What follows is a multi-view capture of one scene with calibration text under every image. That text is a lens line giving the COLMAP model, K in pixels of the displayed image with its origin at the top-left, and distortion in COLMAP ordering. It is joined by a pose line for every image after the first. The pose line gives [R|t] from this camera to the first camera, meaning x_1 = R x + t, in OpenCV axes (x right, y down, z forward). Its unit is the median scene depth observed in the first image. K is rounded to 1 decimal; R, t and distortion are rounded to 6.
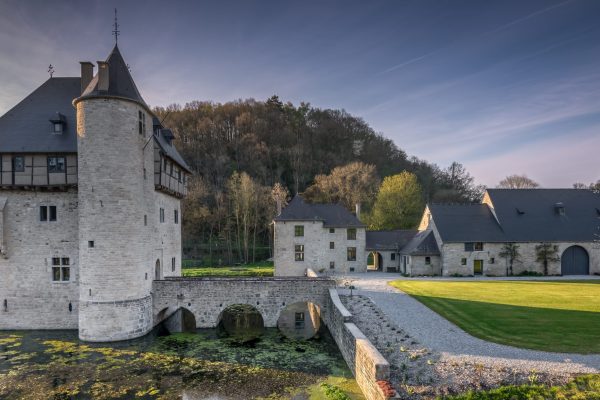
lens RADIAL K [[425.5, 0, 285.6], [0, 425.5, 236.6], [0, 0, 1]] dist [0.001332, -0.002816]
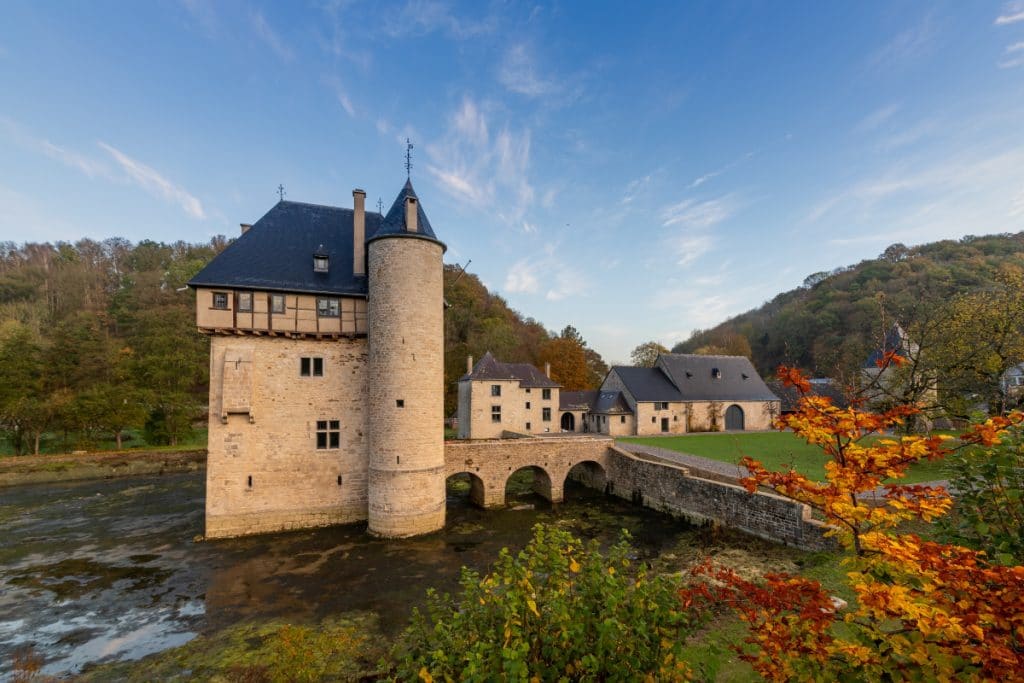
lens RADIAL K [[453.3, 0, 515.3], [0, 453.3, 383.3], [0, 0, 1]] dist [0.014103, 0.000044]
pose [[0.940706, 0.012096, 0.339008, -0.486004], [-0.001465, 0.999500, -0.031598, 0.004202], [-0.339221, 0.029228, 0.940253, 0.045785]]
